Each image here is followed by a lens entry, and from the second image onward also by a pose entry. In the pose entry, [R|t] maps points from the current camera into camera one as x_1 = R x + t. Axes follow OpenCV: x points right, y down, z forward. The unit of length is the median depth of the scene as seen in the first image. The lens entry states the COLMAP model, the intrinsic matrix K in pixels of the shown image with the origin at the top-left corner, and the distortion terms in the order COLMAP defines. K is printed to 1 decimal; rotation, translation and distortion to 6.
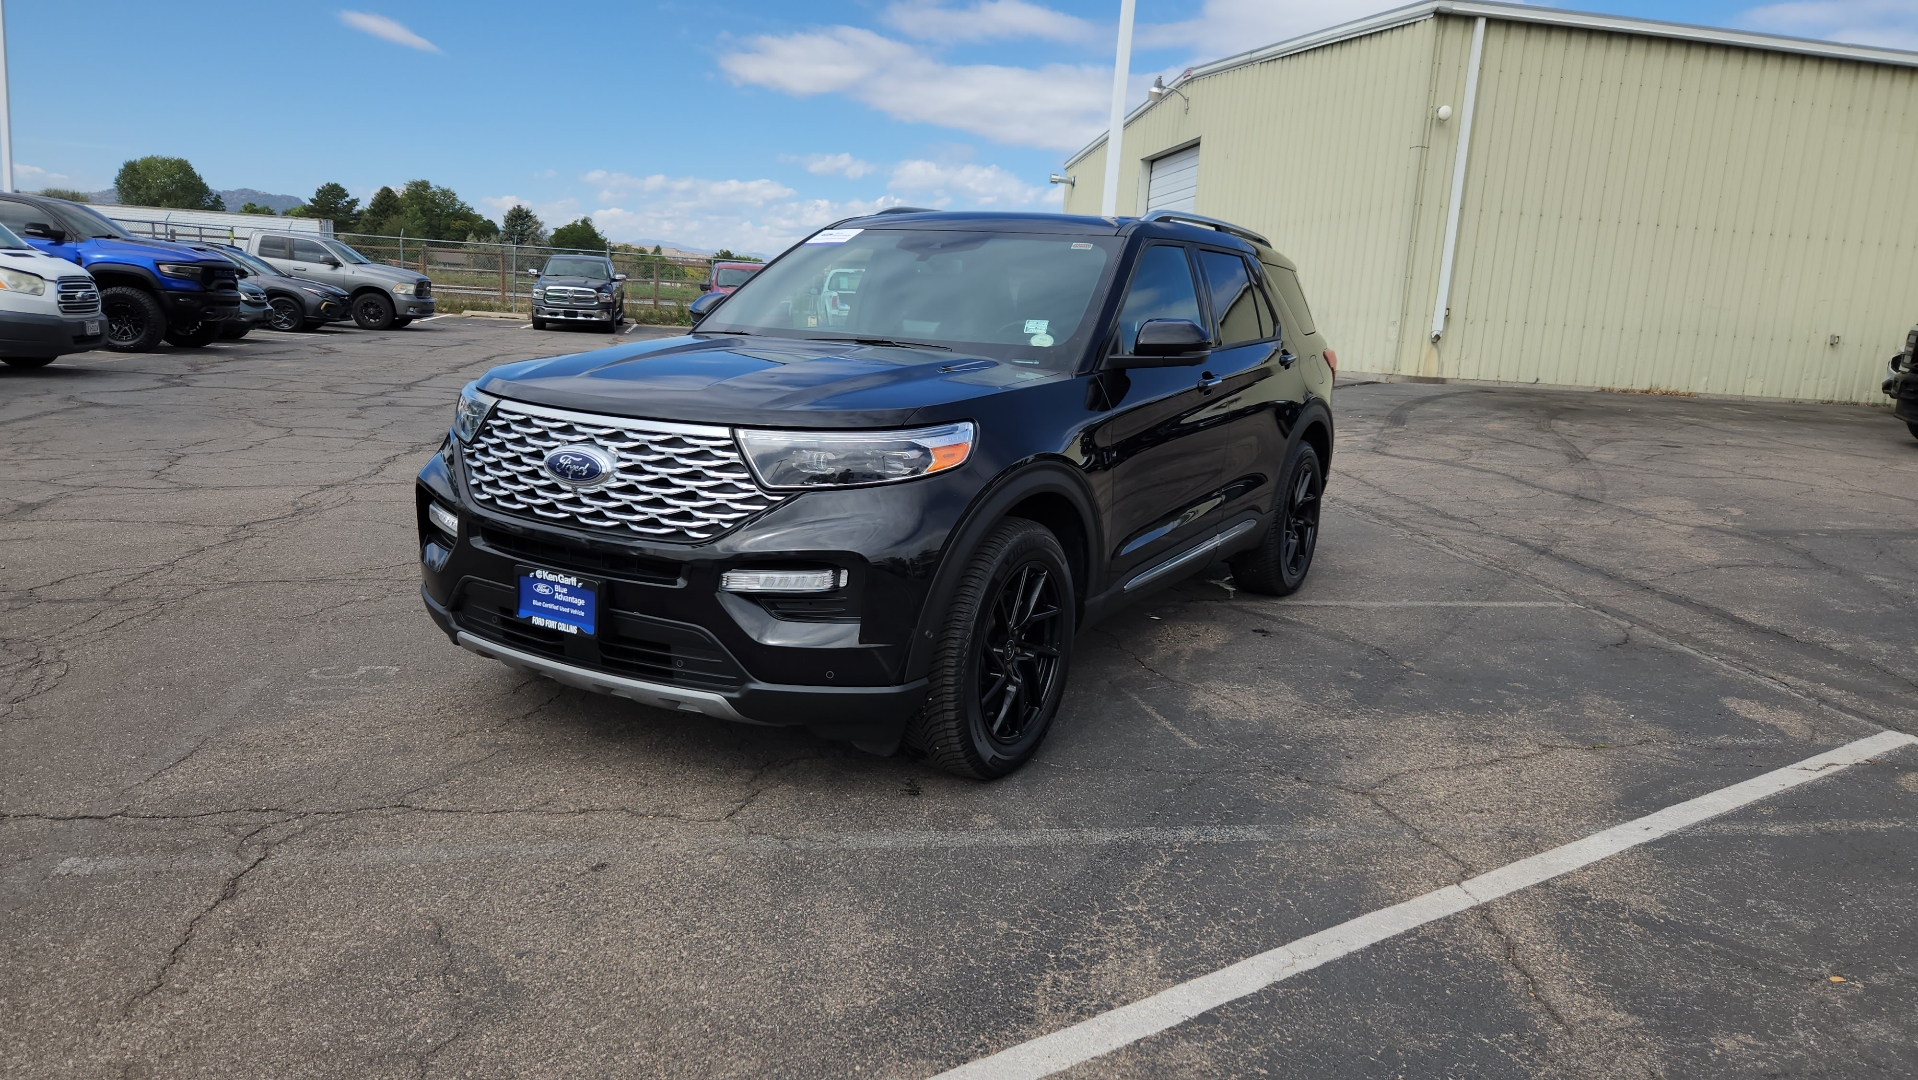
lens RADIAL K [[1277.4, 0, 937.5], [0, 1277.4, 554.6], [0, 0, 1]] dist [0.074685, -0.061579]
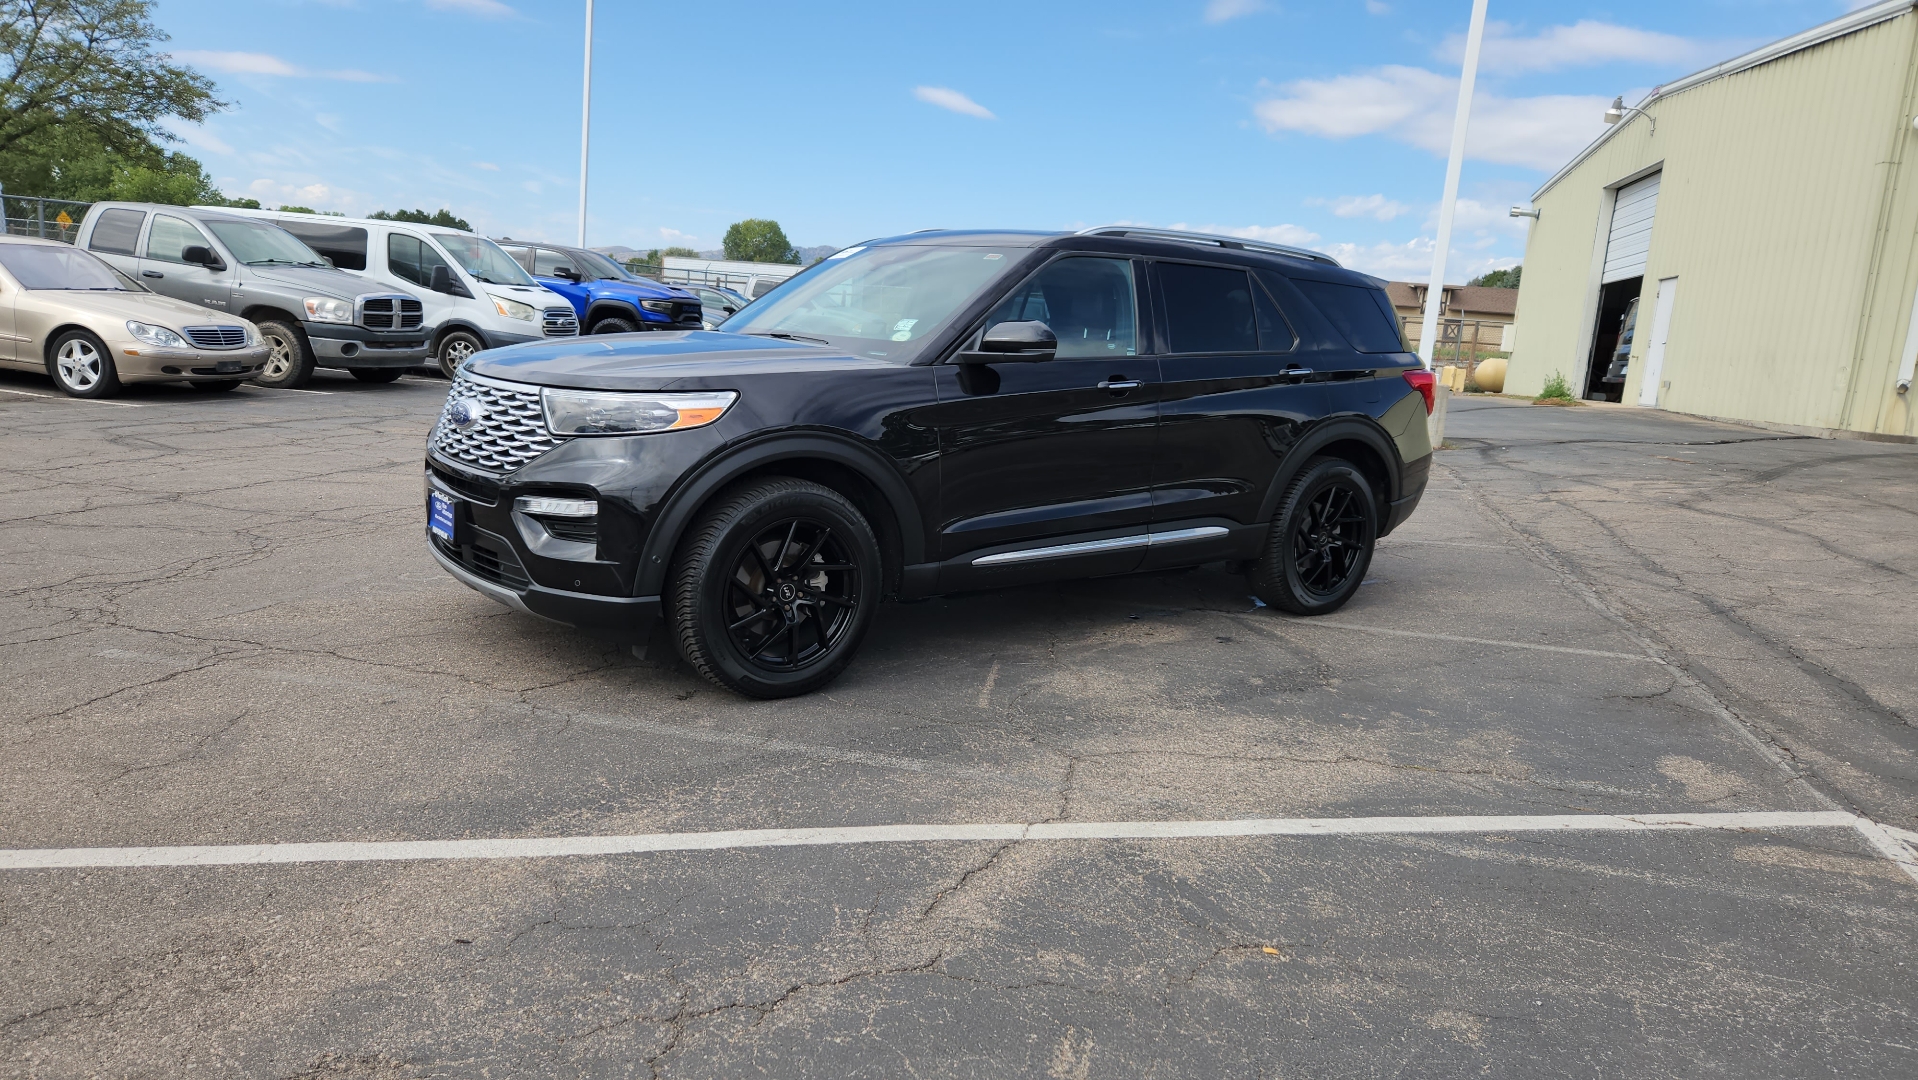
lens RADIAL K [[1278.7, 0, 933.9], [0, 1278.7, 547.4], [0, 0, 1]] dist [0.073732, -0.056701]
pose [[0.920111, 0.078347, -0.383742, 0.174574], [-0.093723, 0.995366, -0.021505, 0.012921], [0.380279, 0.055753, 0.923190, -0.009274]]
